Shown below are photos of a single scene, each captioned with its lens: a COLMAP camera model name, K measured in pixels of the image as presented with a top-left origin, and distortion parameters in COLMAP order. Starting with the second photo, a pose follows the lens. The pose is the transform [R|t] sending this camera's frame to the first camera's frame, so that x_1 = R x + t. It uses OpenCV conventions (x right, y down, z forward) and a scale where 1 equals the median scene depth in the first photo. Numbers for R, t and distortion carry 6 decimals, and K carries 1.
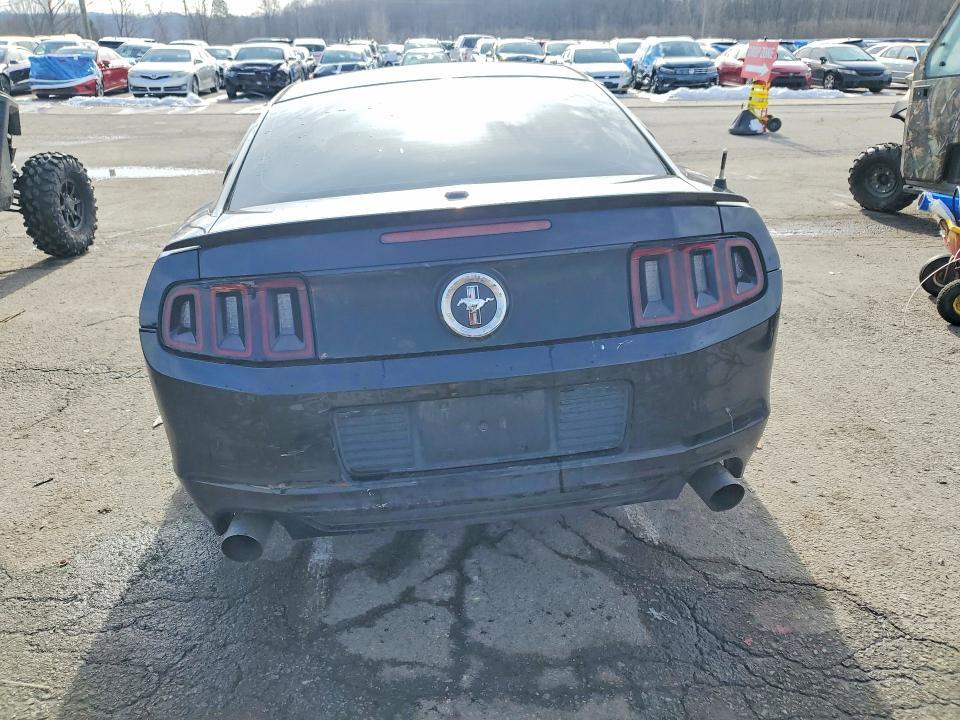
lens RADIAL K [[762.1, 0, 480.0], [0, 762.1, 360.0], [0, 0, 1]] dist [0.004923, 0.006099]
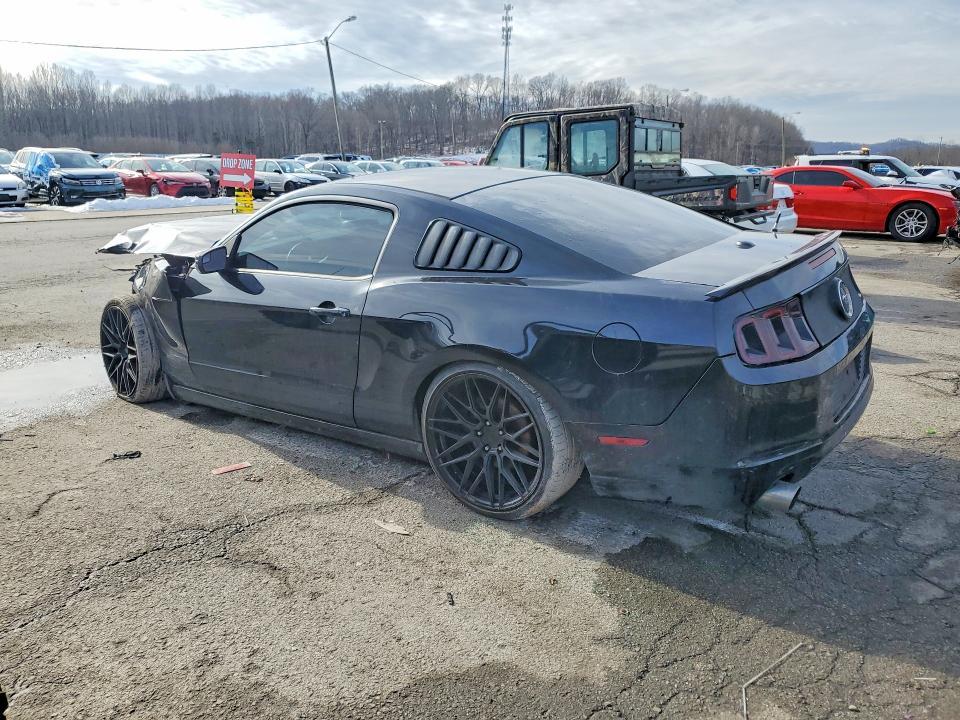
lens RADIAL K [[762.1, 0, 480.0], [0, 762.1, 360.0], [0, 0, 1]] dist [0.004923, 0.006099]
pose [[0.651746, -0.178625, 0.737103, -0.172711], [0.276268, 0.961013, -0.011390, -0.014133], [-0.706331, 0.211062, 0.675685, 0.043767]]
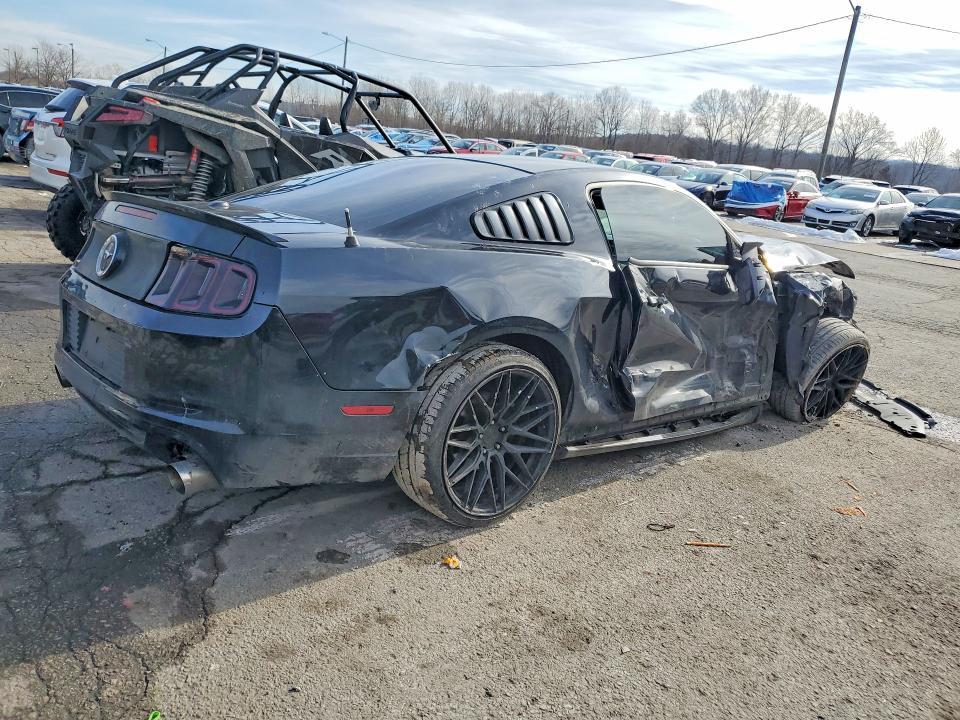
lens RADIAL K [[762.1, 0, 480.0], [0, 762.1, 360.0], [0, 0, 1]] dist [0.004923, 0.006099]
pose [[0.573318, 0.284747, -0.768261, 0.155683], [-0.411070, 0.911079, 0.030917, -0.022582], [0.708750, 0.298084, 0.639389, 0.059850]]
